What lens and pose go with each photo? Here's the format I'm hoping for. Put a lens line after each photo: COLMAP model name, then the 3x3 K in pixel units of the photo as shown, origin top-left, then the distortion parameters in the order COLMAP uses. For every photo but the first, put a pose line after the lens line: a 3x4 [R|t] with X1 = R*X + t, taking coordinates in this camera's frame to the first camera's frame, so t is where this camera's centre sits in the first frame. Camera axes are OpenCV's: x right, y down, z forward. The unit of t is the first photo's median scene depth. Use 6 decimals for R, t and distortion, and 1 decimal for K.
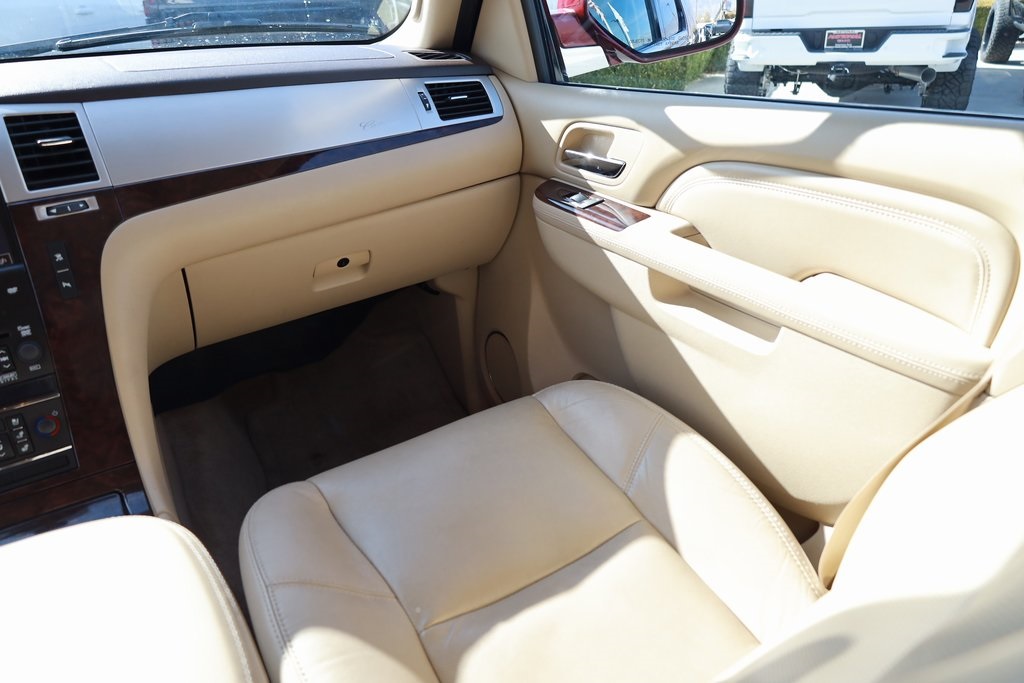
lens RADIAL K [[704.3, 0, 514.1], [0, 704.3, 343.9], [0, 0, 1]] dist [-0.011083, 0.002031]
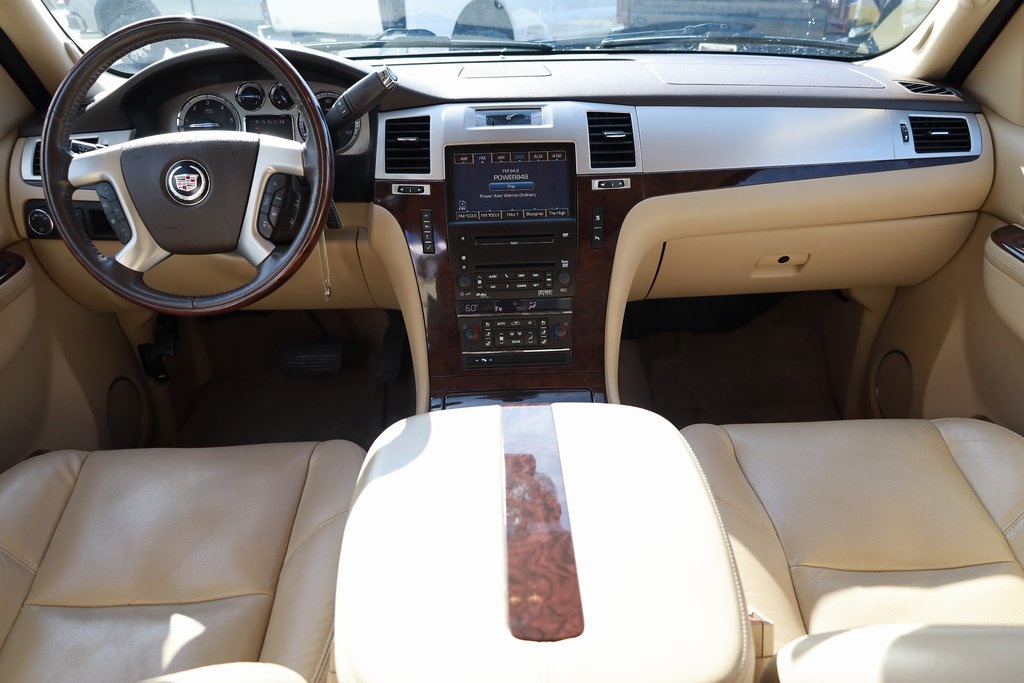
lens RADIAL K [[704.3, 0, 514.9], [0, 704.3, 347.0], [0, 0, 1]] dist [-0.011083, 0.002031]
pose [[0.852617, 0.279882, -0.441260, -0.074690], [-0.256148, 0.959903, 0.113909, 0.005177], [0.455448, 0.015907, 0.890120, -0.258014]]
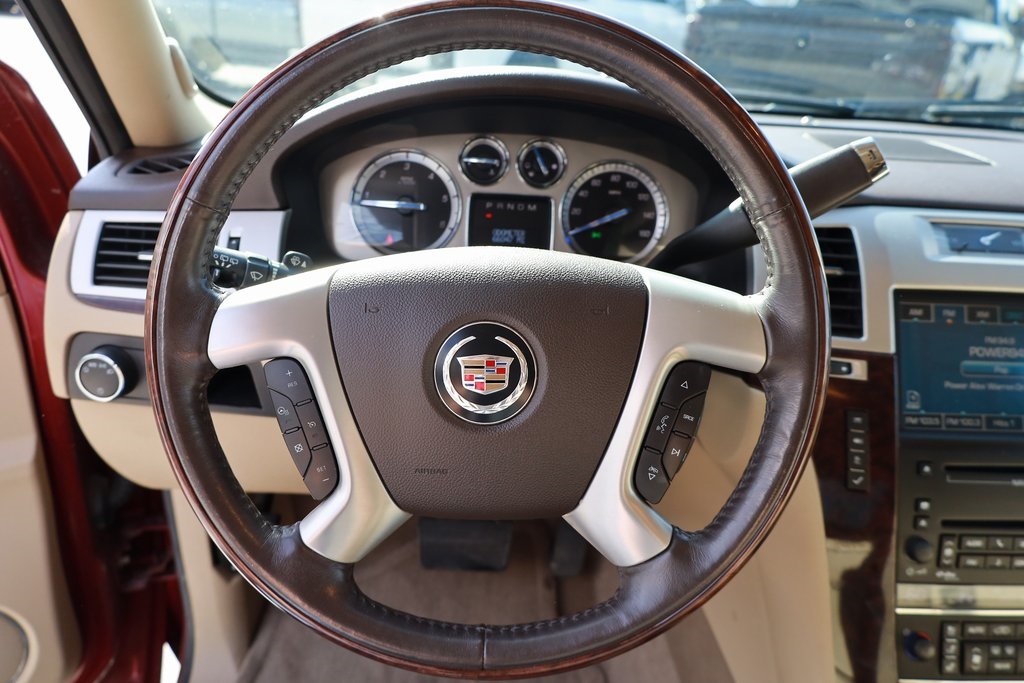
lens RADIAL K [[704.3, 0, 517.8], [0, 704.3, 346.7], [0, 0, 1]] dist [-0.011083, 0.002031]
pose [[0.845497, 0.309528, -0.435116, -0.741199], [-0.319542, 0.946137, 0.052134, -0.029024], [0.427817, 0.094959, 0.898864, 0.017704]]
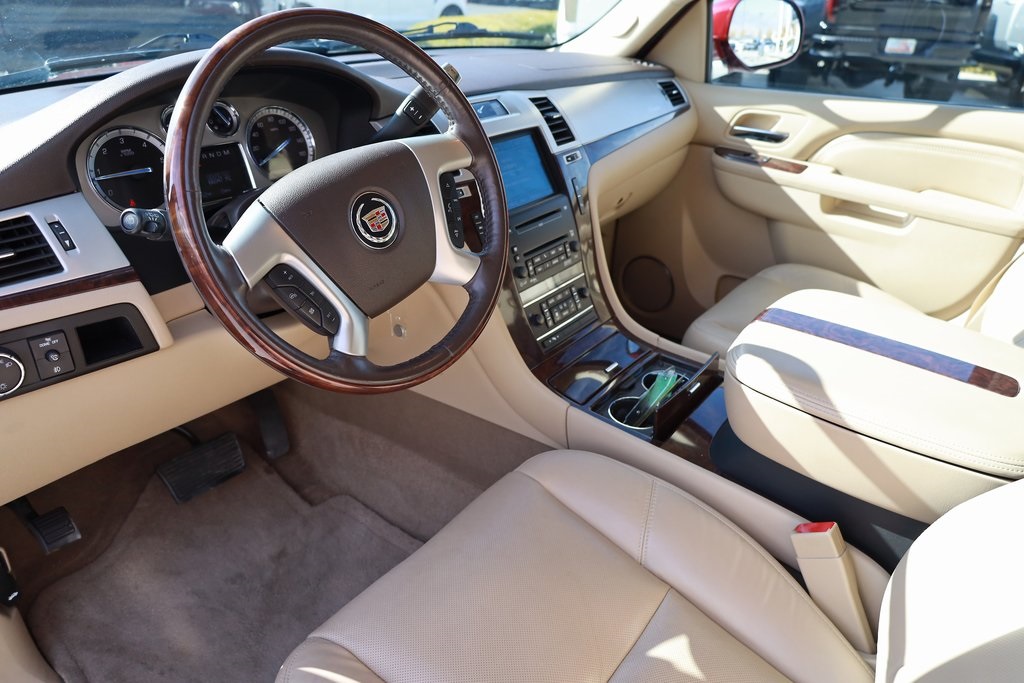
lens RADIAL K [[704.3, 0, 510.2], [0, 704.3, 343.7], [0, 0, 1]] dist [-0.011083, 0.002031]
pose [[0.944883, -0.092296, 0.314129, -1.042036], [0.089080, 0.995720, 0.024609, 0.138434], [-0.315056, 0.004730, 0.949061, -0.369179]]
